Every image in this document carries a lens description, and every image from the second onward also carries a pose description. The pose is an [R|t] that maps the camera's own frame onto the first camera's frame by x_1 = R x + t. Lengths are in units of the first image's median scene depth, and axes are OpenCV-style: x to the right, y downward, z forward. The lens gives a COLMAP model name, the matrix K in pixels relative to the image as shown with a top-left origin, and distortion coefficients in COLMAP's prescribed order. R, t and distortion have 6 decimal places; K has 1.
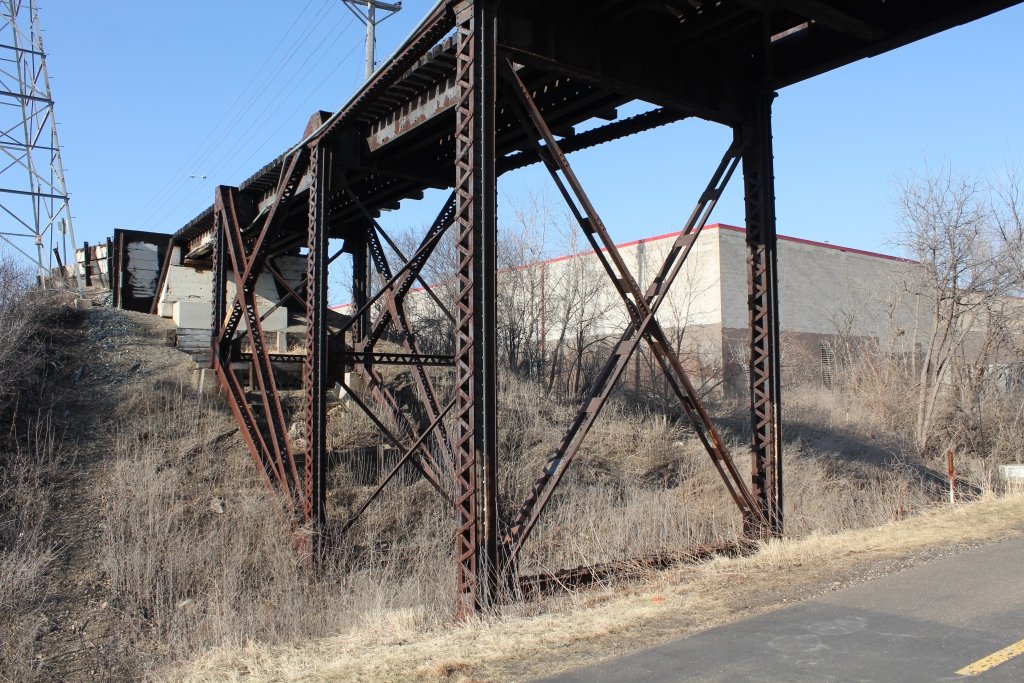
lens RADIAL K [[852.9, 0, 512.1], [0, 852.9, 335.5], [0, 0, 1]] dist [-0.160356, 0.138584]
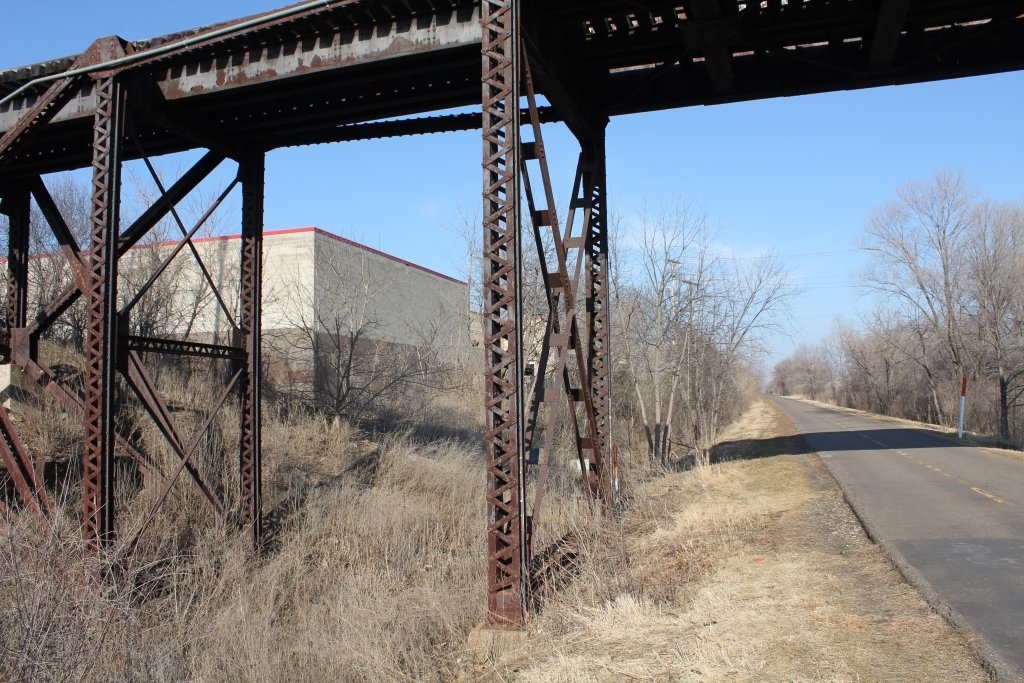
lens RADIAL K [[852.9, 0, 513.5], [0, 852.9, 327.7], [0, 0, 1]] dist [-0.160356, 0.138584]
pose [[0.807446, 0.049029, 0.587901, -0.223692], [-0.037036, 0.998788, -0.032429, 0.014713], [-0.588778, 0.004411, 0.808283, 0.083333]]
